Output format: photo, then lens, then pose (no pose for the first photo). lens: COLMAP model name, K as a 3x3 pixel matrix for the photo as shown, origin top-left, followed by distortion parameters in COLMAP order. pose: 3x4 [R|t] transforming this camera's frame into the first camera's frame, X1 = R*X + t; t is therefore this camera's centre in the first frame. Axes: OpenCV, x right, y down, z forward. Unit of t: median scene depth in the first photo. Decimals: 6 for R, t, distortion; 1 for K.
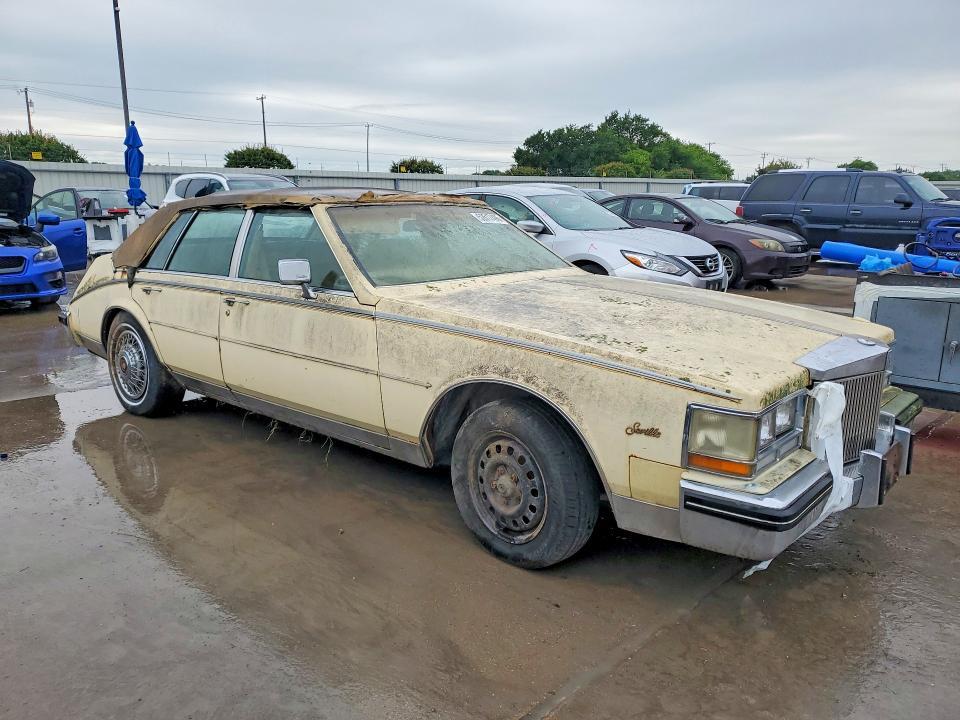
lens RADIAL K [[771.6, 0, 485.1], [0, 771.6, 358.5], [0, 0, 1]] dist [0.039901, -0.006578]
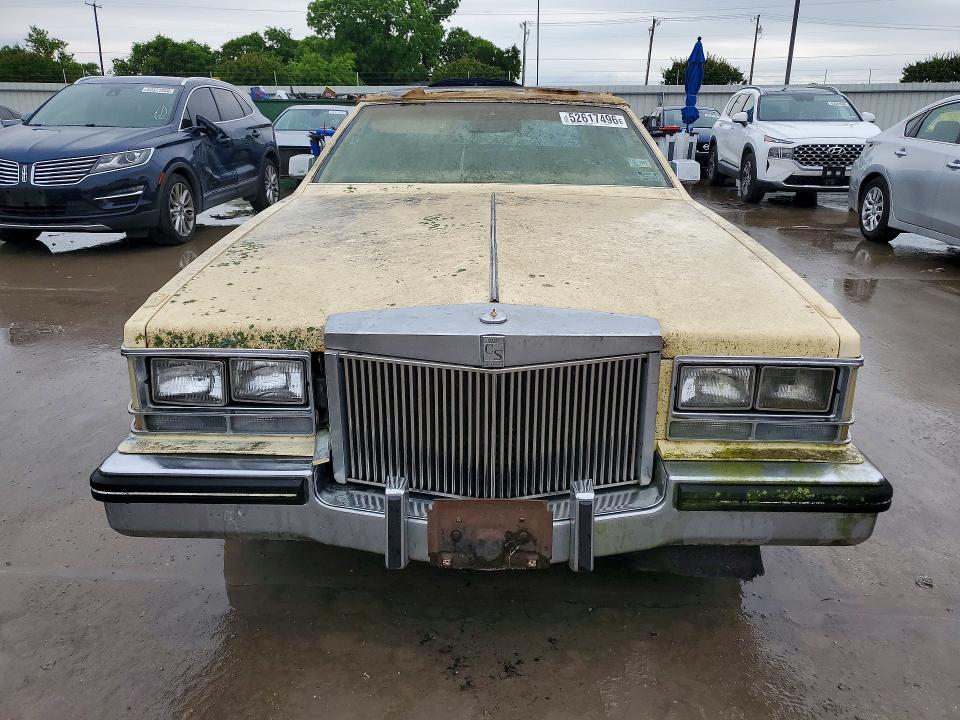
lens RADIAL K [[771.6, 0, 485.1], [0, 771.6, 358.5], [0, 0, 1]] dist [0.039901, -0.006578]
pose [[0.648001, 0.227033, -0.727015, 0.191226], [-0.160540, 0.973808, 0.161010, -0.016949], [0.744528, 0.012380, 0.667477, 0.124101]]
